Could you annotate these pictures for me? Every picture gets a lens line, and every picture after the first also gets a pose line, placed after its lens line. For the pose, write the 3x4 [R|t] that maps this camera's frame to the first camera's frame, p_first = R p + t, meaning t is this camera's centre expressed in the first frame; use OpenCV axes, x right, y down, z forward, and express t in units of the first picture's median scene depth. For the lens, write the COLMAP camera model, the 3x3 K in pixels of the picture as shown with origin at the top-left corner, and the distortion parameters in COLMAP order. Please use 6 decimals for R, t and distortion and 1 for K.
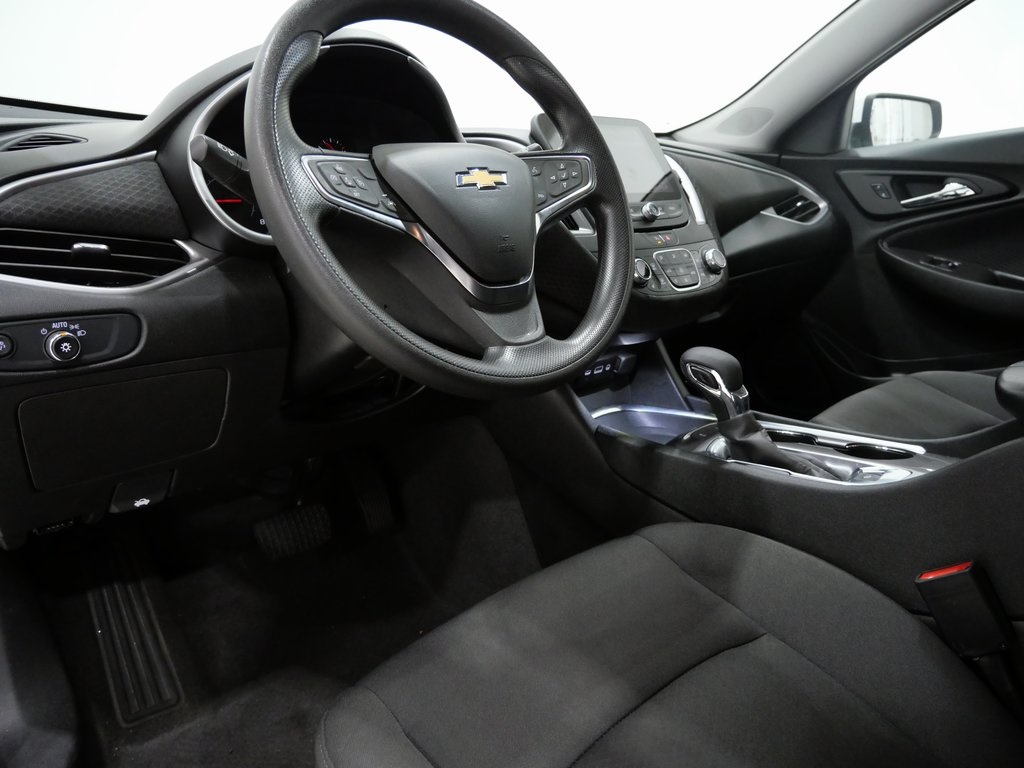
lens RADIAL K [[732.9, 0, 509.4], [0, 732.9, 379.3], [0, 0, 1]] dist [-0.042958, 0.003548]
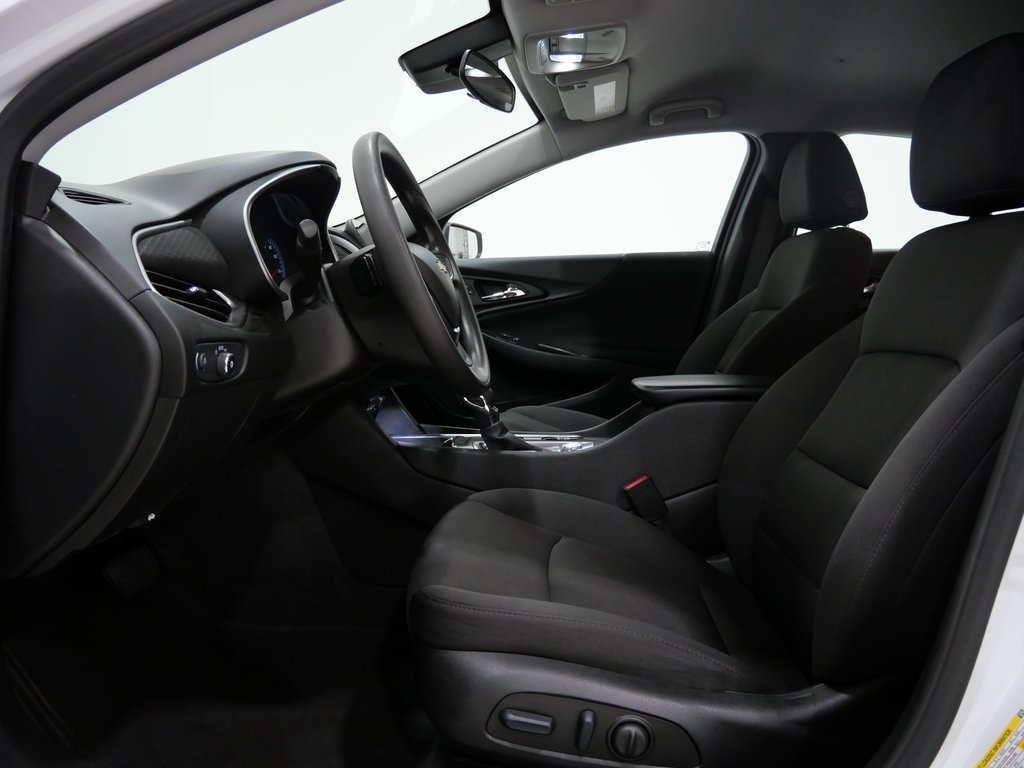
lens RADIAL K [[732.9, 0, 511.1], [0, 732.9, 381.3], [0, 0, 1]] dist [-0.042958, 0.003548]
pose [[0.727294, -0.014206, 0.686179, -0.592965], [0.097106, 0.991858, -0.082390, 0.073256], [-0.679422, 0.126554, 0.722752, -0.145461]]
